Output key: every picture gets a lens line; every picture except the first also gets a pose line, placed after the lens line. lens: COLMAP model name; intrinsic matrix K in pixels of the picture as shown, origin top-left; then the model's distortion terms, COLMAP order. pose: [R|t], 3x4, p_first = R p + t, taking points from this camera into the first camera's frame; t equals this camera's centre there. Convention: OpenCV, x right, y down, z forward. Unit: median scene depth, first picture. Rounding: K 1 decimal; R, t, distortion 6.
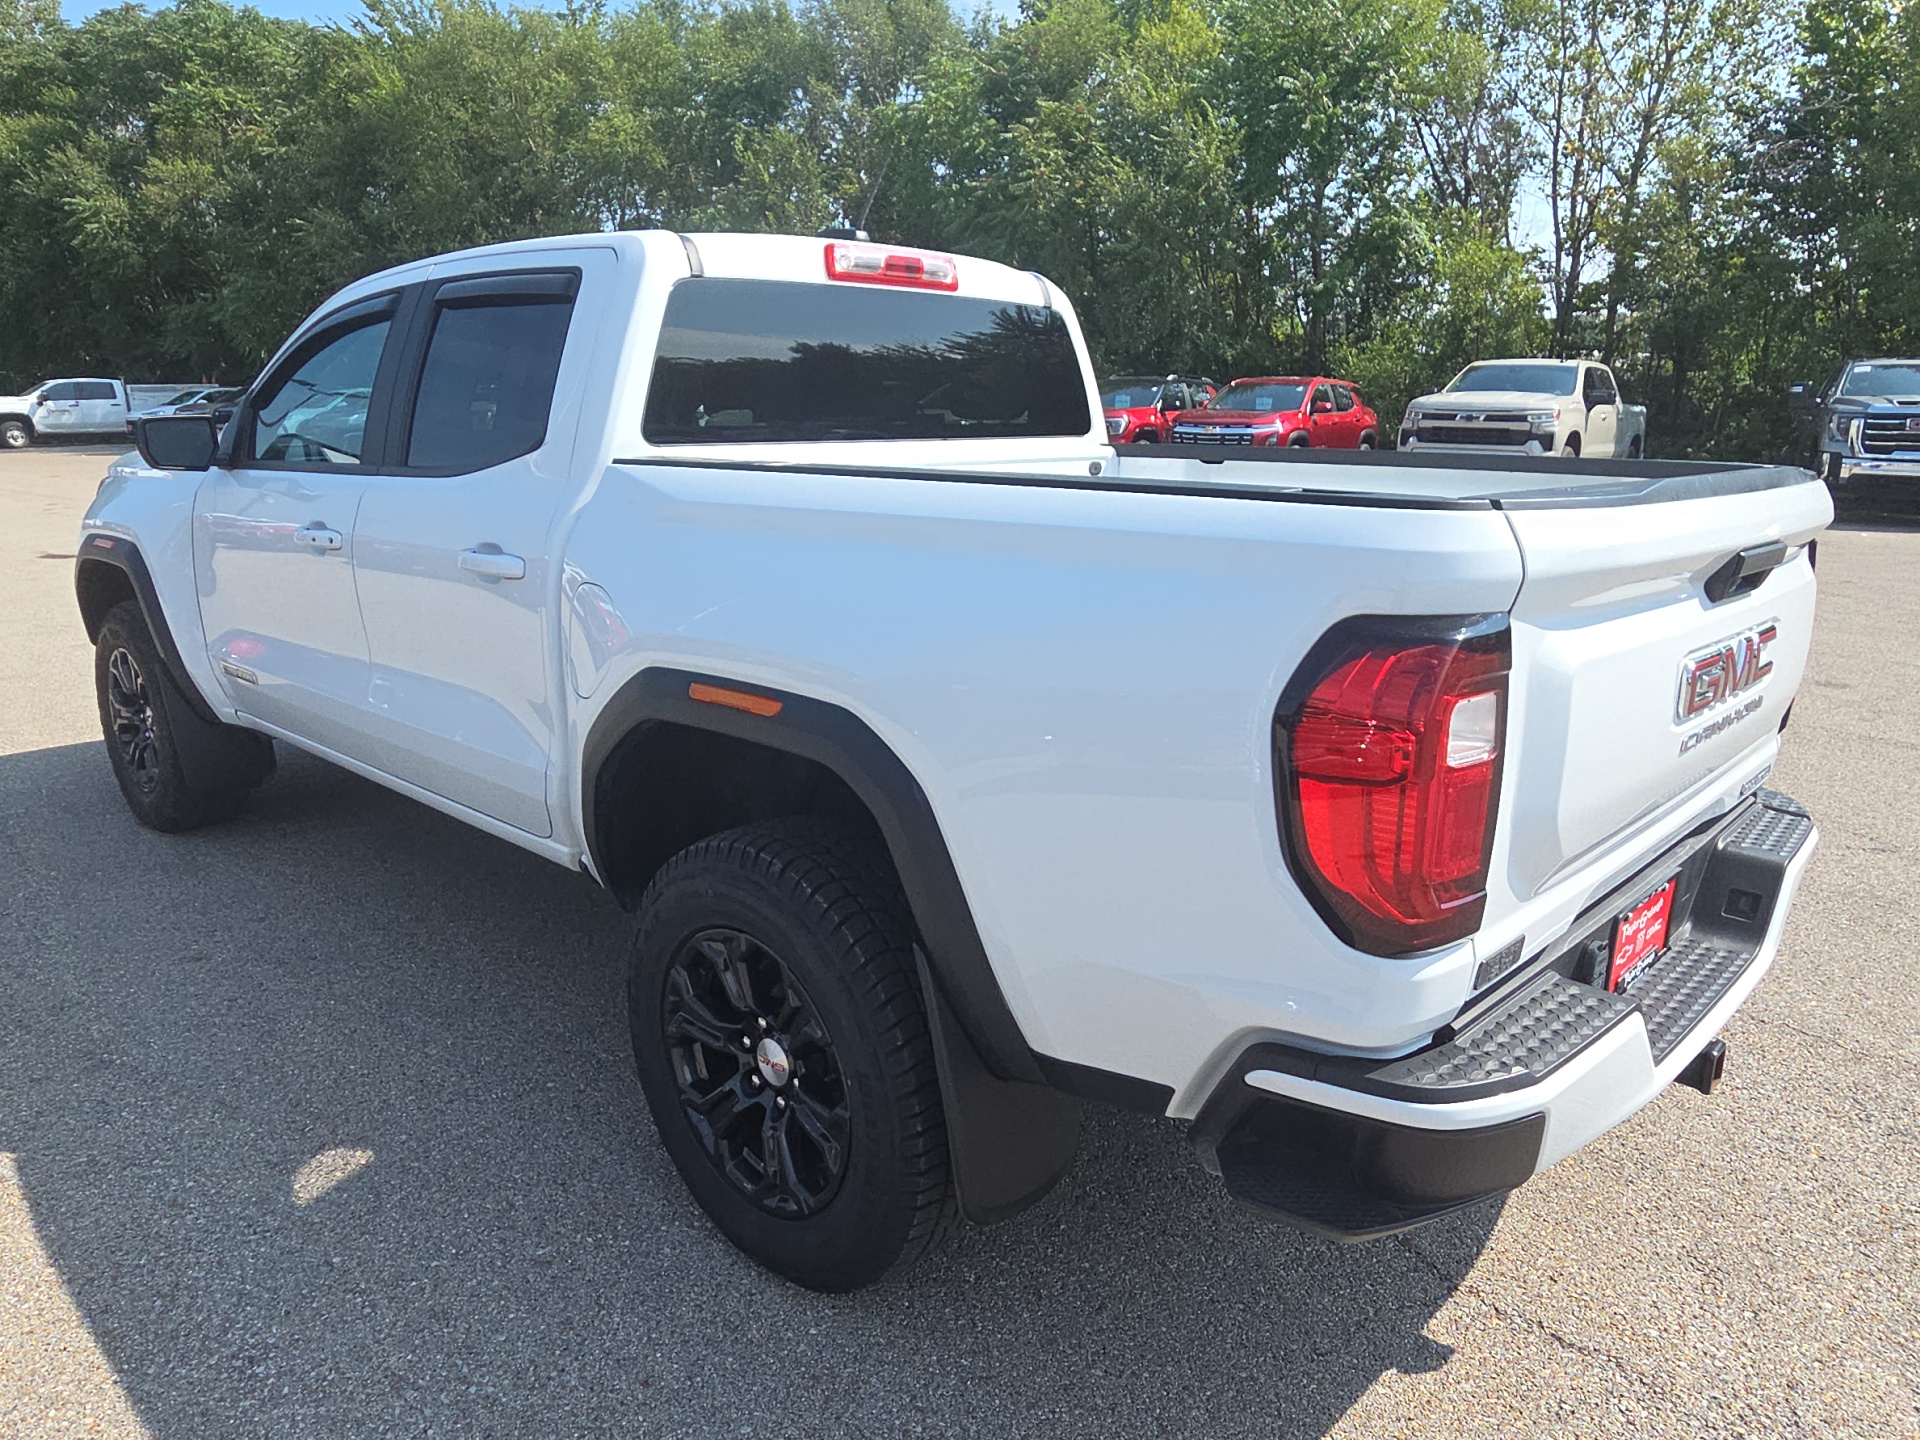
lens RADIAL K [[1313.7, 0, 950.0], [0, 1313.7, 726.4], [0, 0, 1]] dist [0.003590, -0.002308]
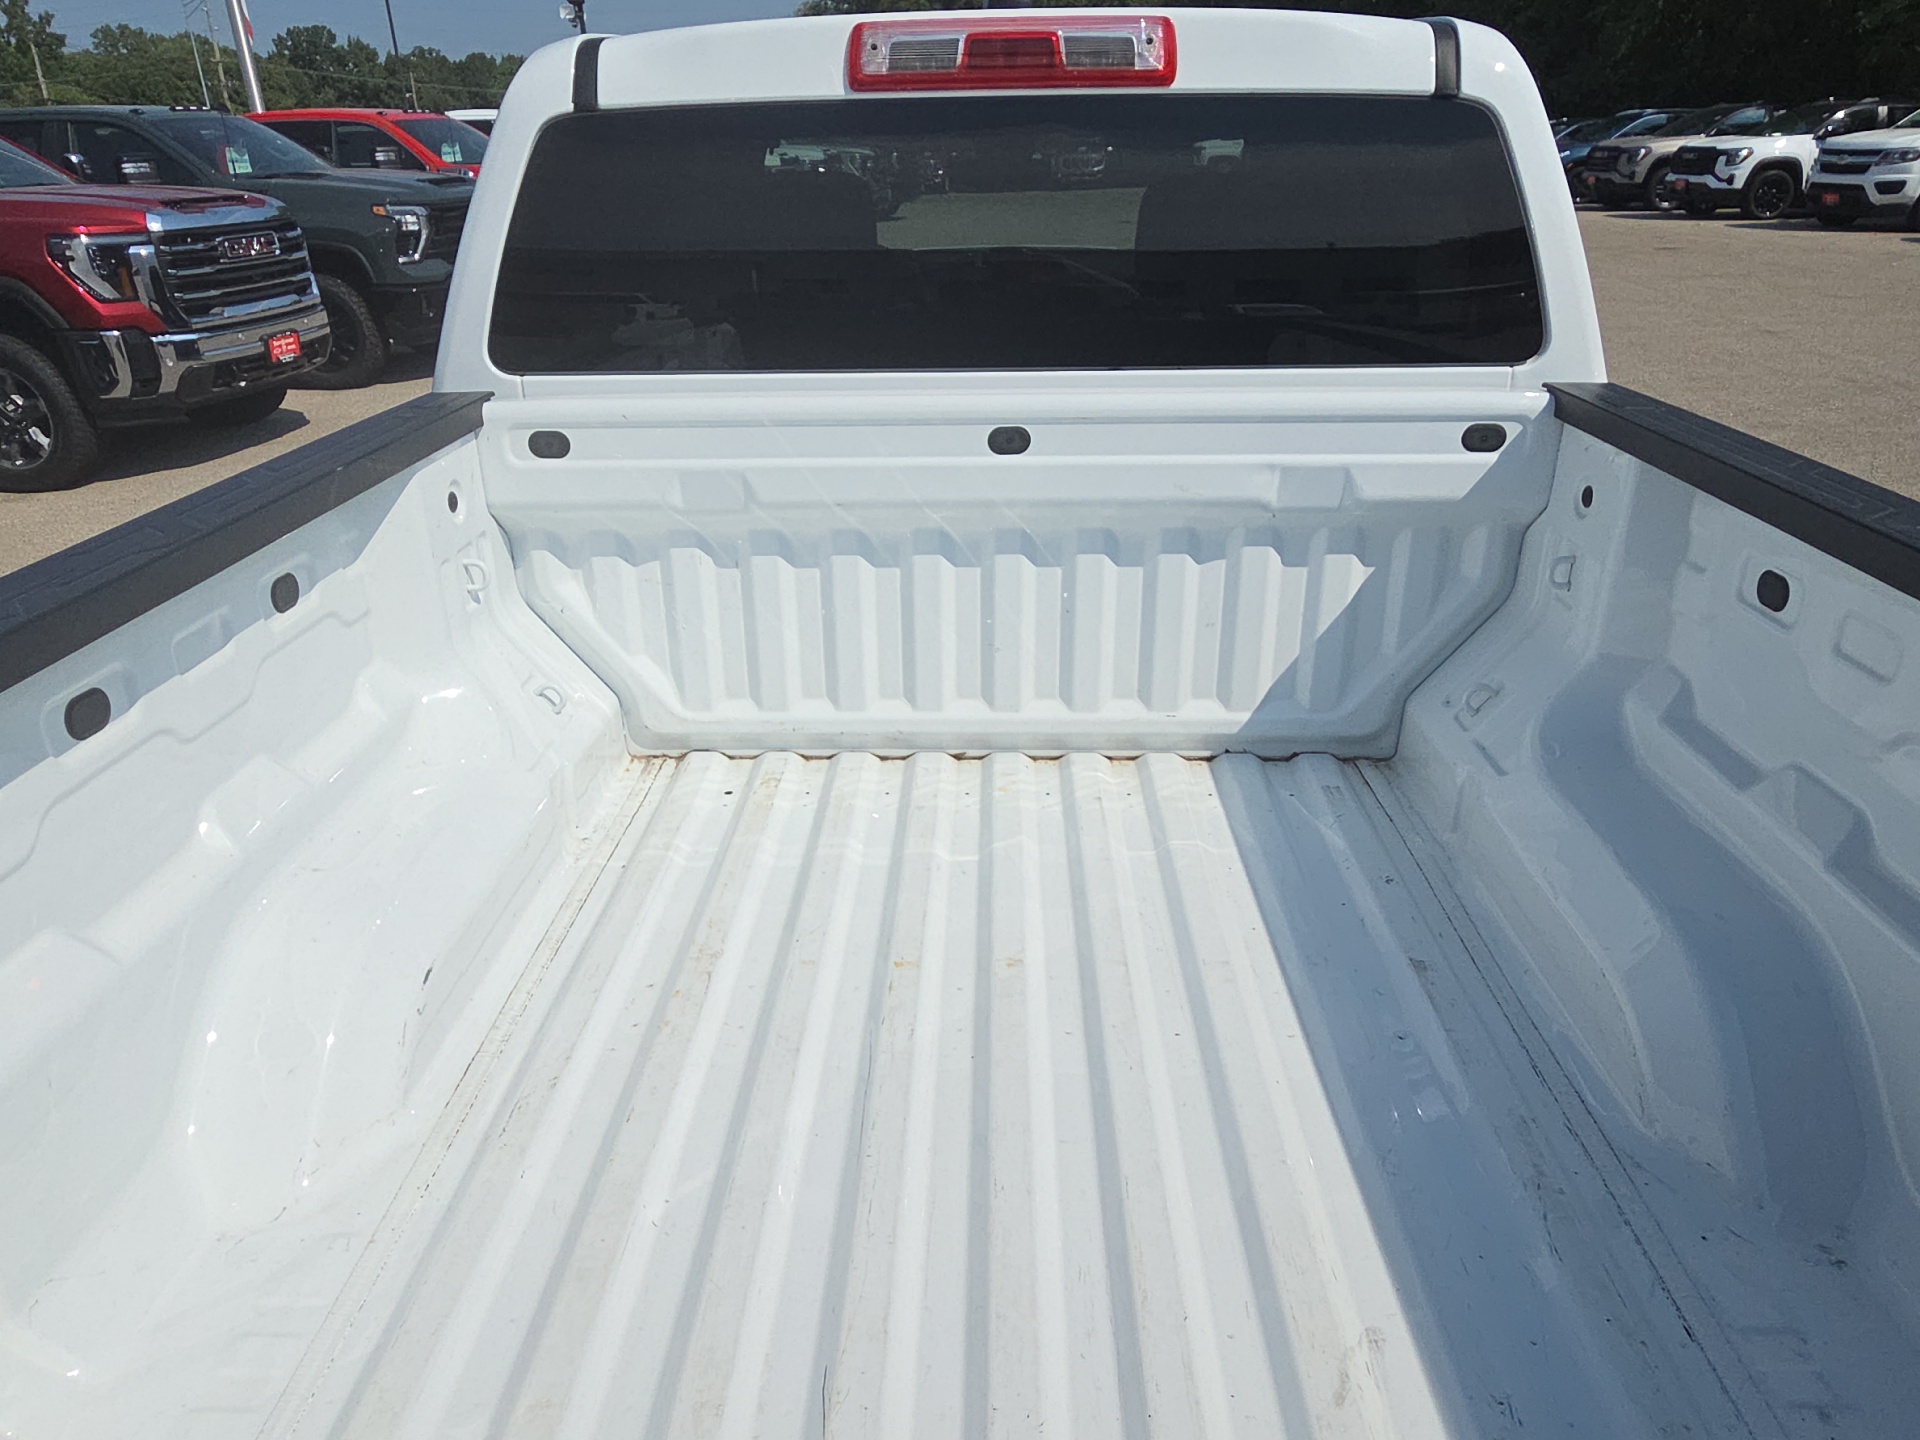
lens RADIAL K [[1313.7, 0, 950.0], [0, 1313.7, 726.4], [0, 0, 1]] dist [0.003590, -0.002308]
pose [[0.663937, 0.291699, -0.688549, 0.037707], [-0.159207, 0.954810, 0.250982, -0.020230], [0.730644, -0.057014, 0.680373, 0.056375]]
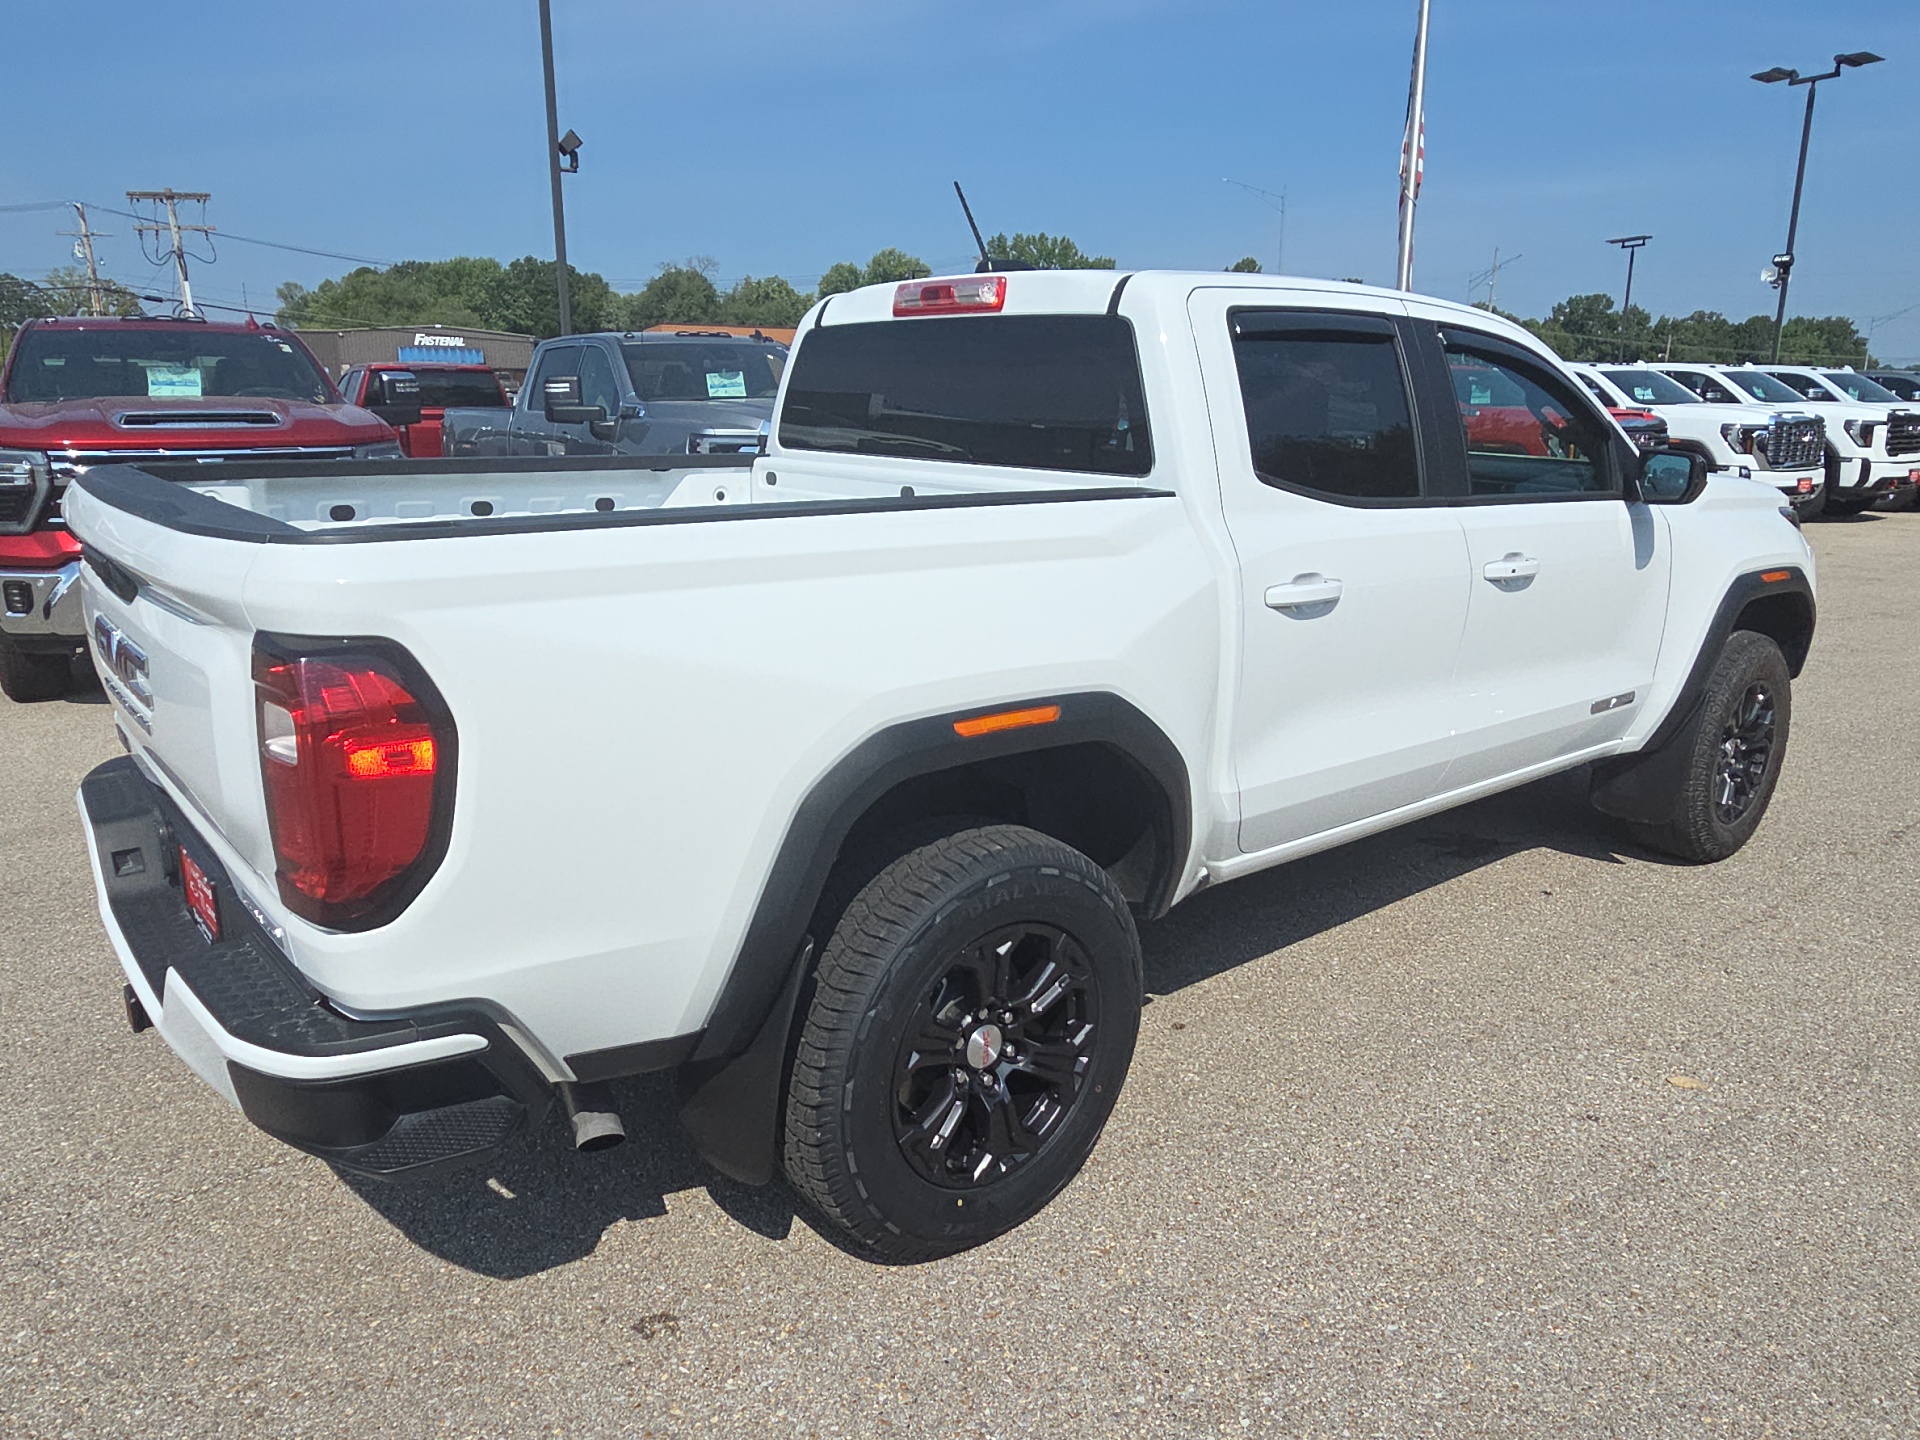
lens RADIAL K [[1313.7, 0, 950.0], [0, 1313.7, 726.4], [0, 0, 1]] dist [0.003590, -0.002308]
pose [[-0.121931, 0.237867, -0.963614, 0.098160], [-0.253106, 0.931309, 0.261919, -0.028685], [0.959724, 0.275832, -0.053350, 0.108523]]
